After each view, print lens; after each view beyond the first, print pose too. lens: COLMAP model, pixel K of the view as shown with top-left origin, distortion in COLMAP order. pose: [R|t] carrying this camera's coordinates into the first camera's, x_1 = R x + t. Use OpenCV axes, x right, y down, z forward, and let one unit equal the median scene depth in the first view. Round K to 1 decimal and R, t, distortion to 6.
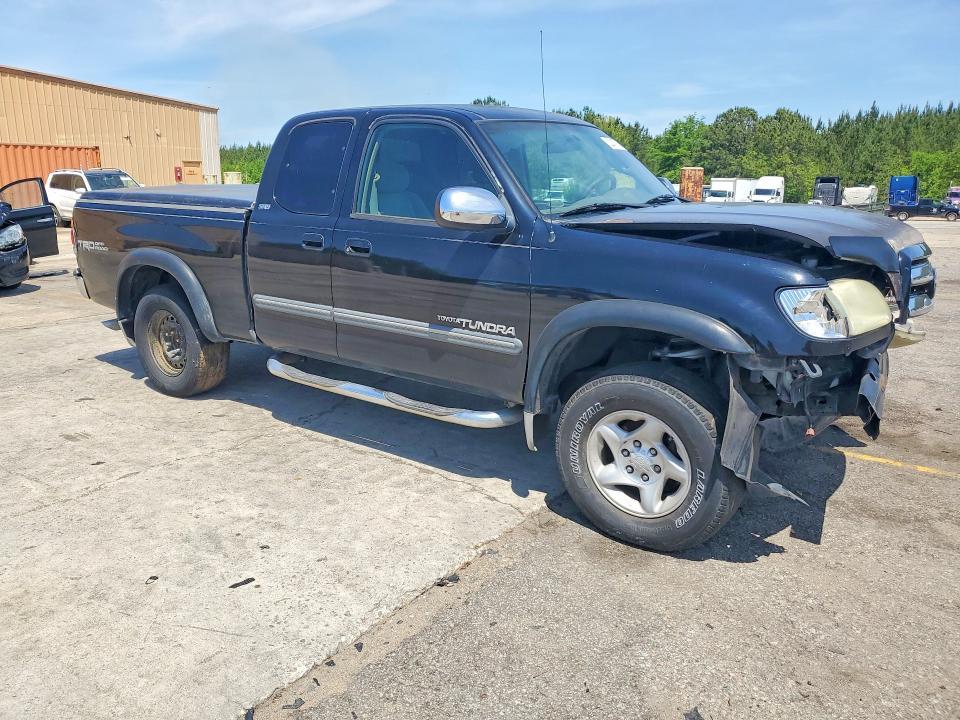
lens RADIAL K [[752.8, 0, 475.6], [0, 752.8, 356.7], [0, 0, 1]] dist [0.001045, 0.029056]
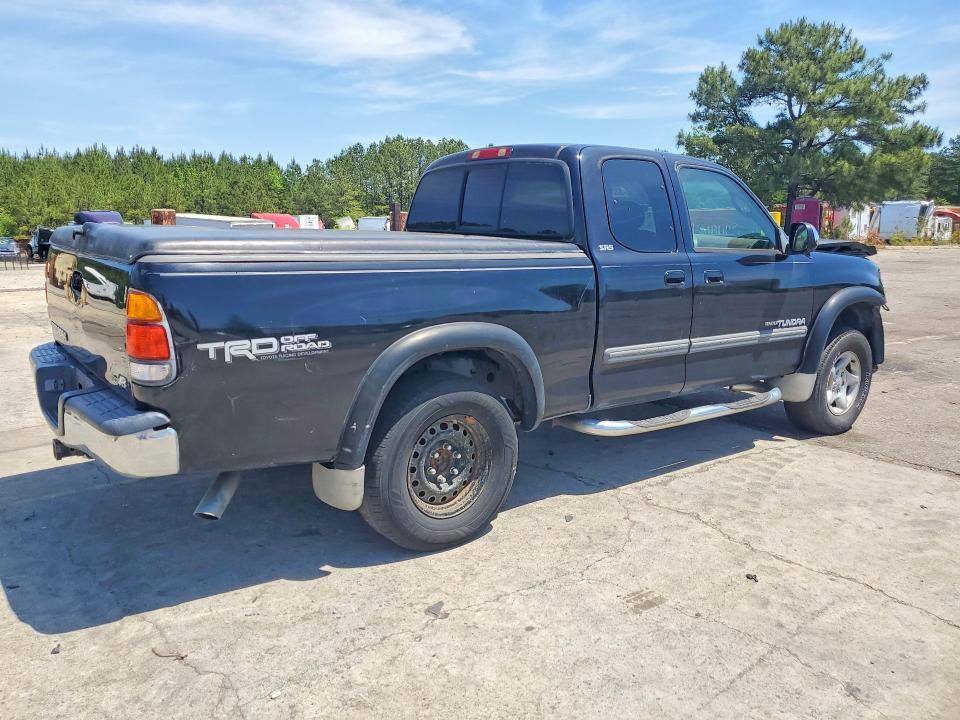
lens RADIAL K [[752.8, 0, 468.0], [0, 752.8, 339.2], [0, 0, 1]] dist [0.001045, 0.029056]
pose [[0.277630, -0.147224, 0.949340, -1.261782], [0.215893, 0.972473, 0.087675, -0.222810], [-0.936115, 0.180614, 0.301773, 0.985330]]
